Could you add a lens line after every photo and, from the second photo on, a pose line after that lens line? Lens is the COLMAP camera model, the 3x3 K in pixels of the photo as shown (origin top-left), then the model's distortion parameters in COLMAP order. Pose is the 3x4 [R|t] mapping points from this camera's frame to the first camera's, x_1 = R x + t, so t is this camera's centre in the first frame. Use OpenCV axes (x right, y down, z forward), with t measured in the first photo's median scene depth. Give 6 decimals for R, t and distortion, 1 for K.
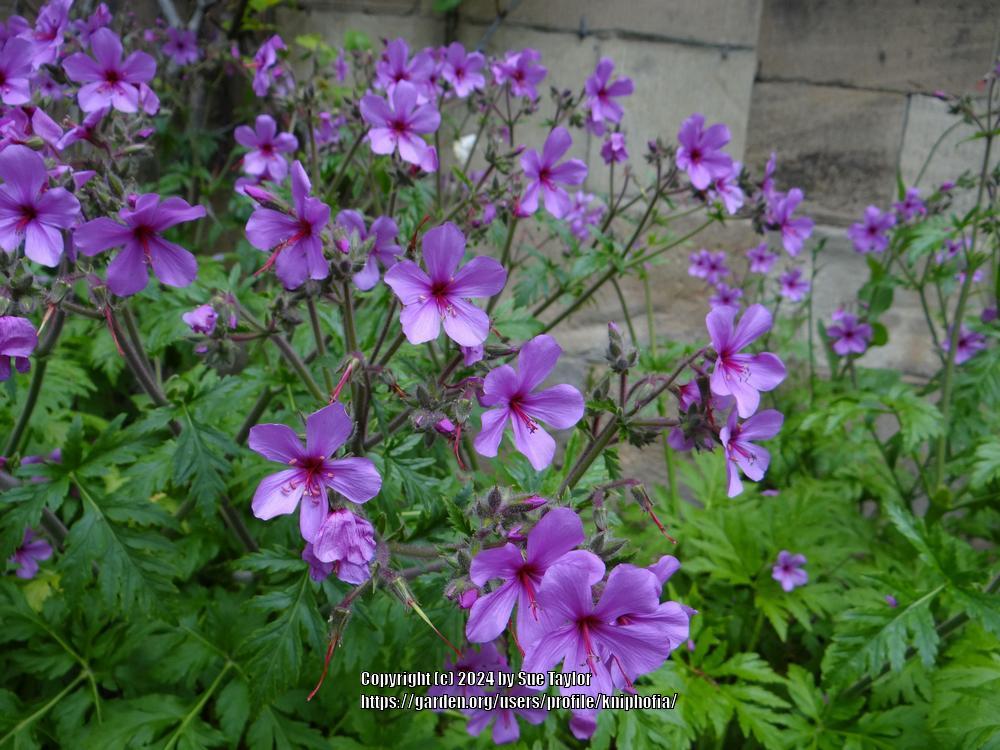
lens RADIAL K [[789.6, 0, 500.6], [0, 789.6, 377.2], [0, 0, 1]] dist [0.045427, 0.002437]
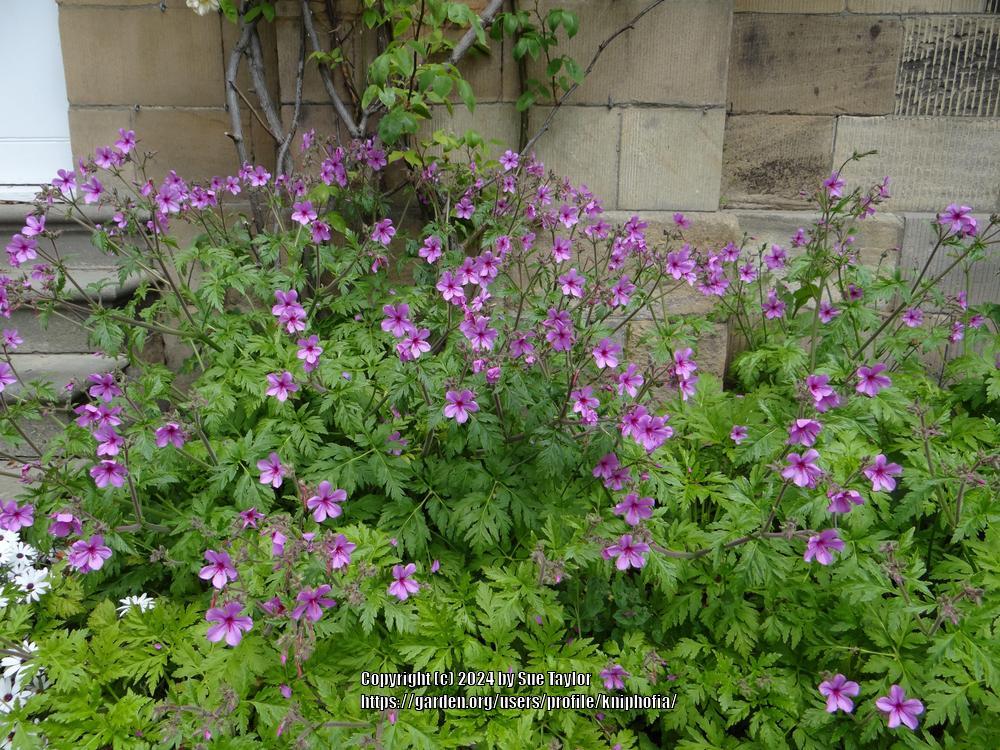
lens RADIAL K [[789.6, 0, 500.2], [0, 789.6, 372.5], [0, 0, 1]] dist [0.045427, 0.002437]
pose [[0.996857, -0.071131, -0.034866, -0.178873], [0.074057, 0.993055, 0.091413, -0.159436], [0.028122, -0.093708, 0.995203, -1.127702]]
